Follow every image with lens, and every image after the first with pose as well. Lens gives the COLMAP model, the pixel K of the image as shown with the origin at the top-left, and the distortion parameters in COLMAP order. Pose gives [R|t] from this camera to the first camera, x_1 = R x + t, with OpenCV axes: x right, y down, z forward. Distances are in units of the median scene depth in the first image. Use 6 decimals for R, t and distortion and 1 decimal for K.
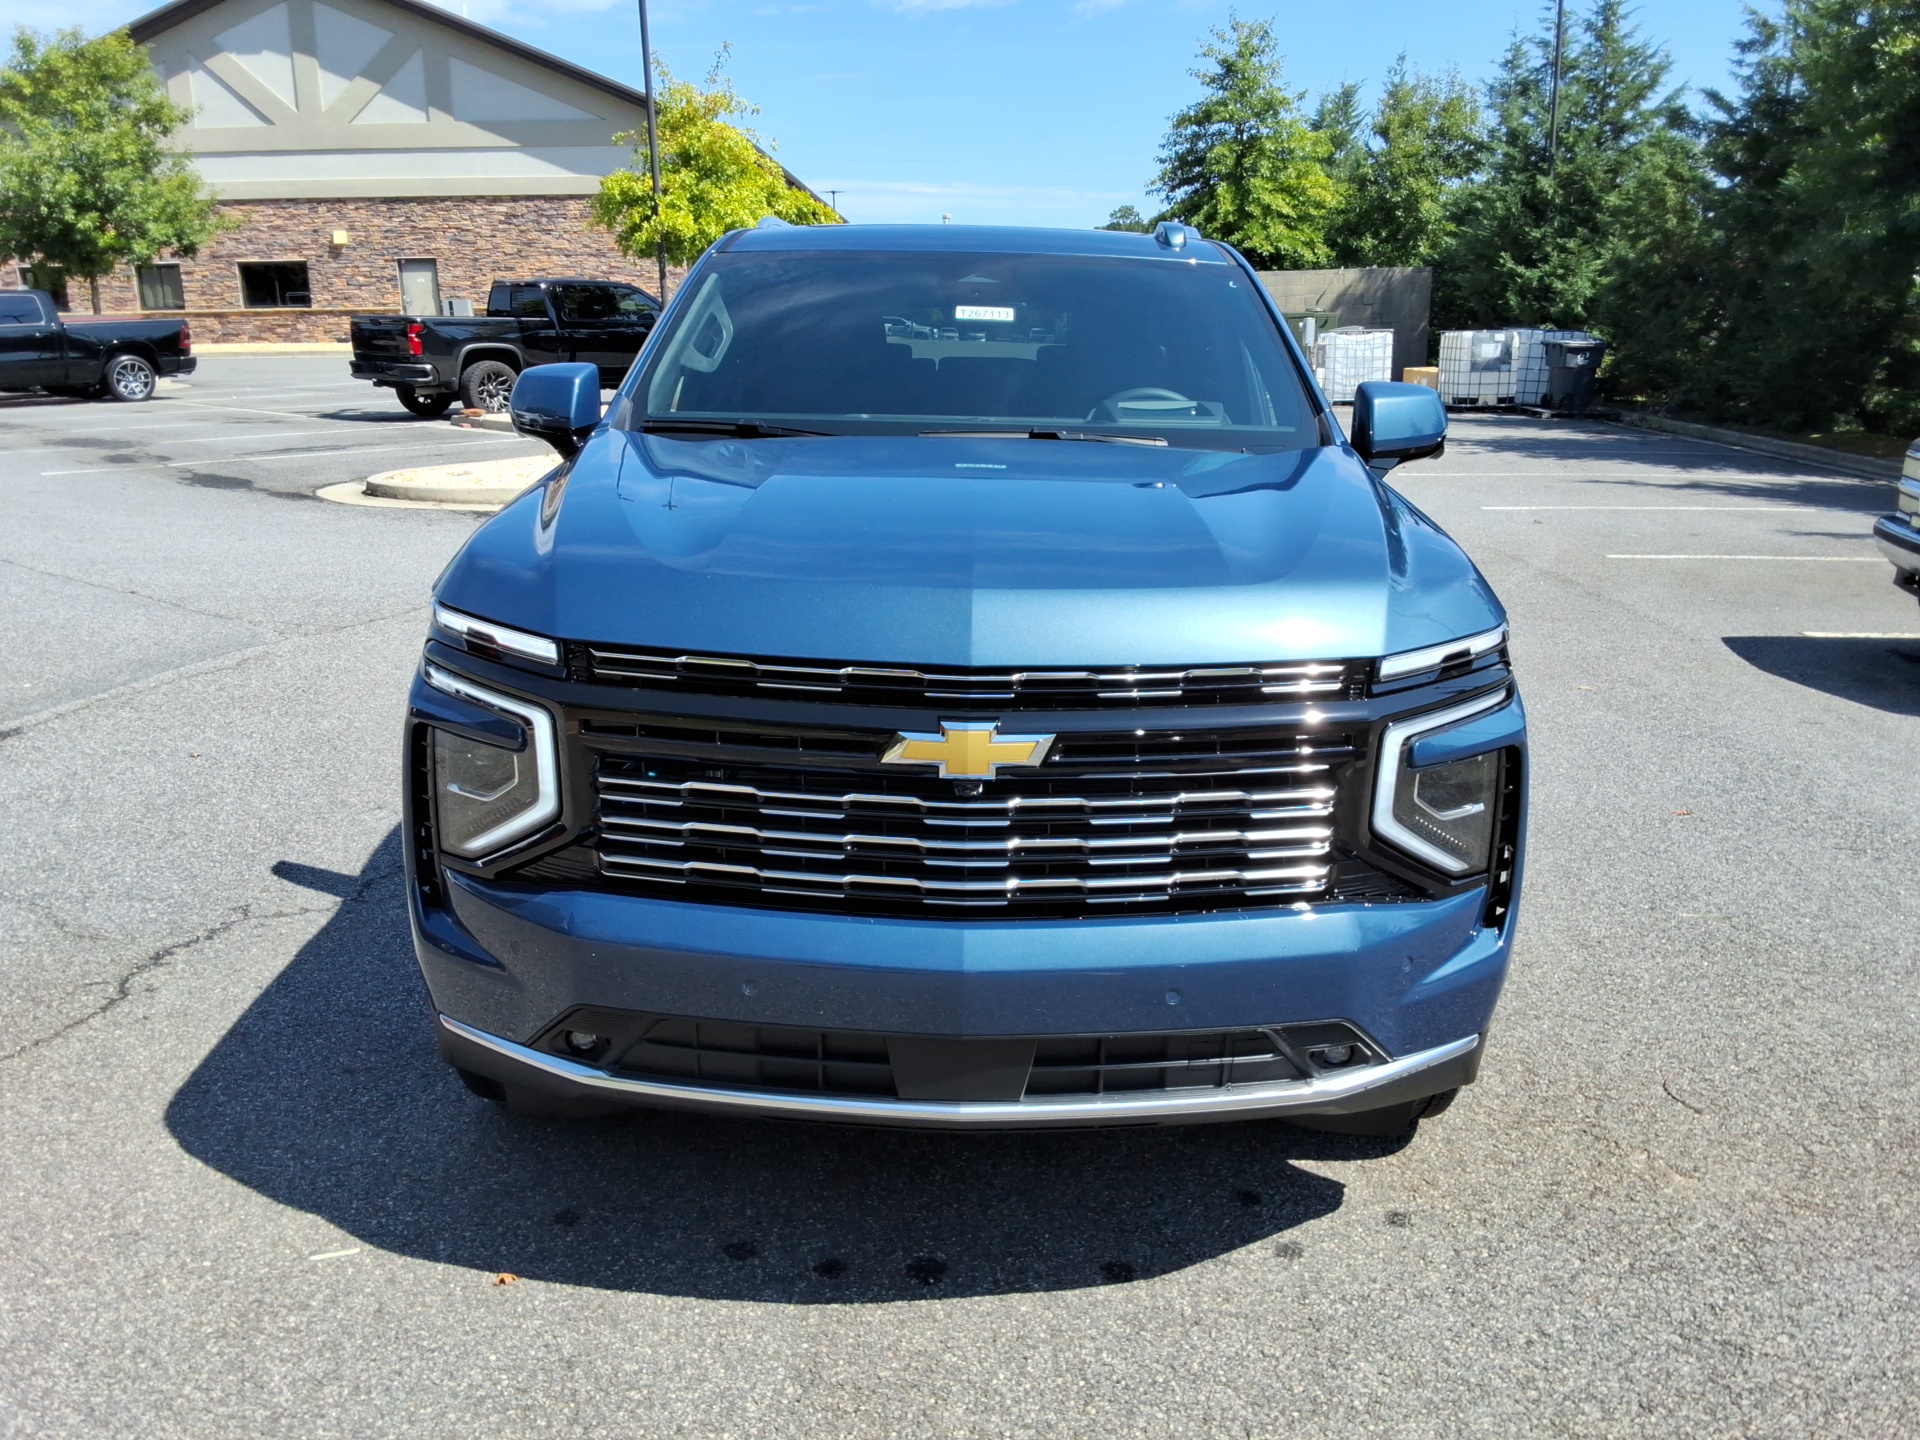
lens RADIAL K [[1568.7, 0, 972.1], [0, 1568.7, 710.0], [0, 0, 1]] dist [0.110806, -0.182634]
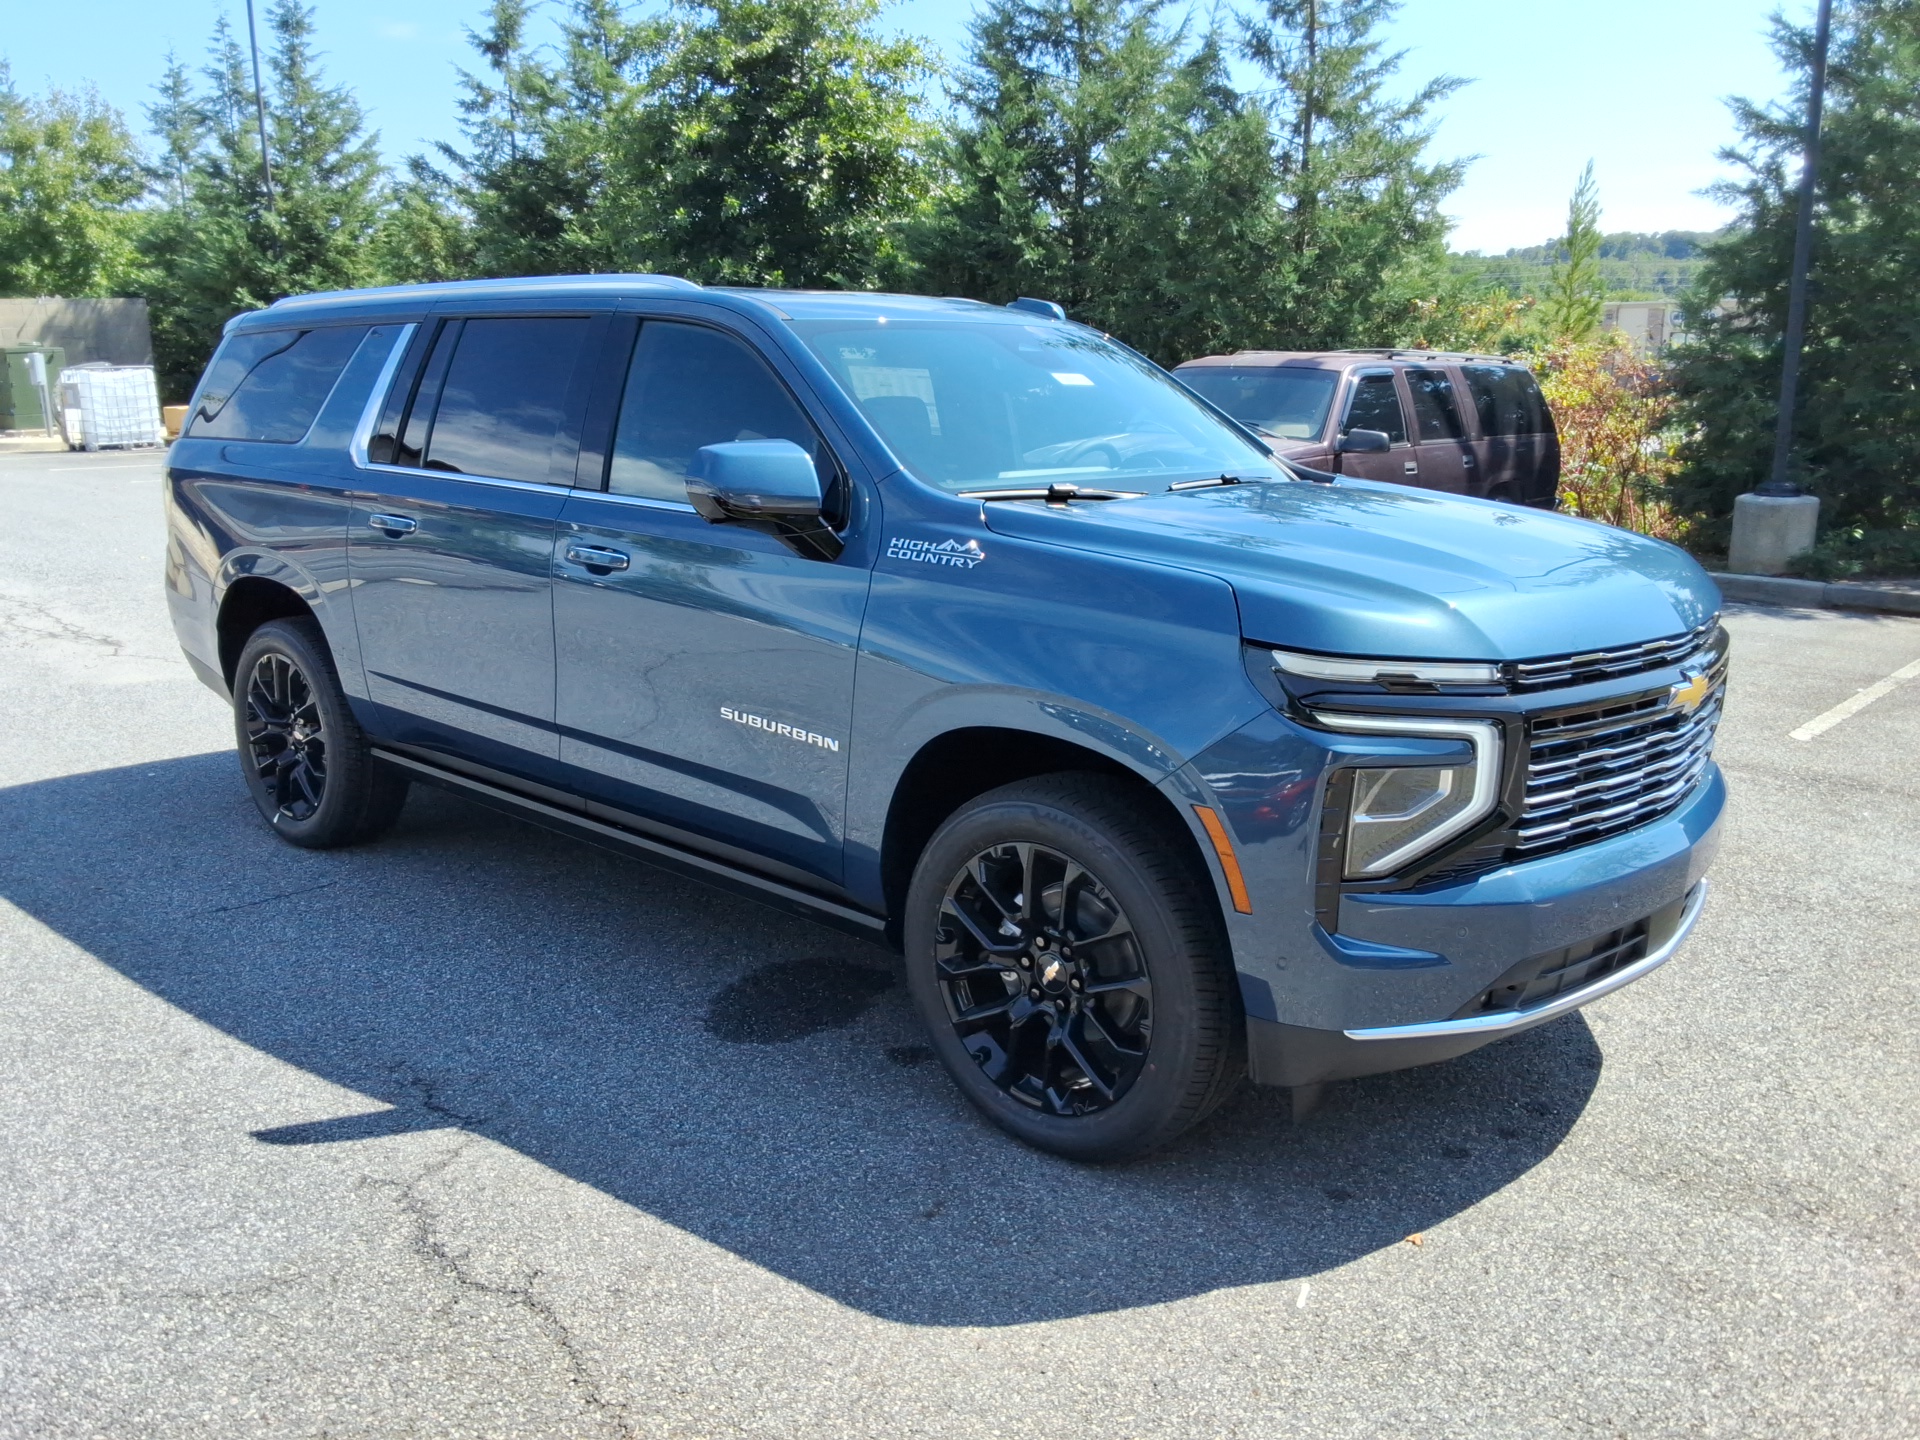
lens RADIAL K [[1574.0, 0, 976.3], [0, 1574.0, 713.5], [0, 0, 1]] dist [0.137897, -0.239004]
pose [[0.641637, -0.165924, 0.748846, -0.151912], [0.179714, 0.981666, 0.063525, -0.016289], [-0.745657, 0.093819, 0.659692, 0.053025]]
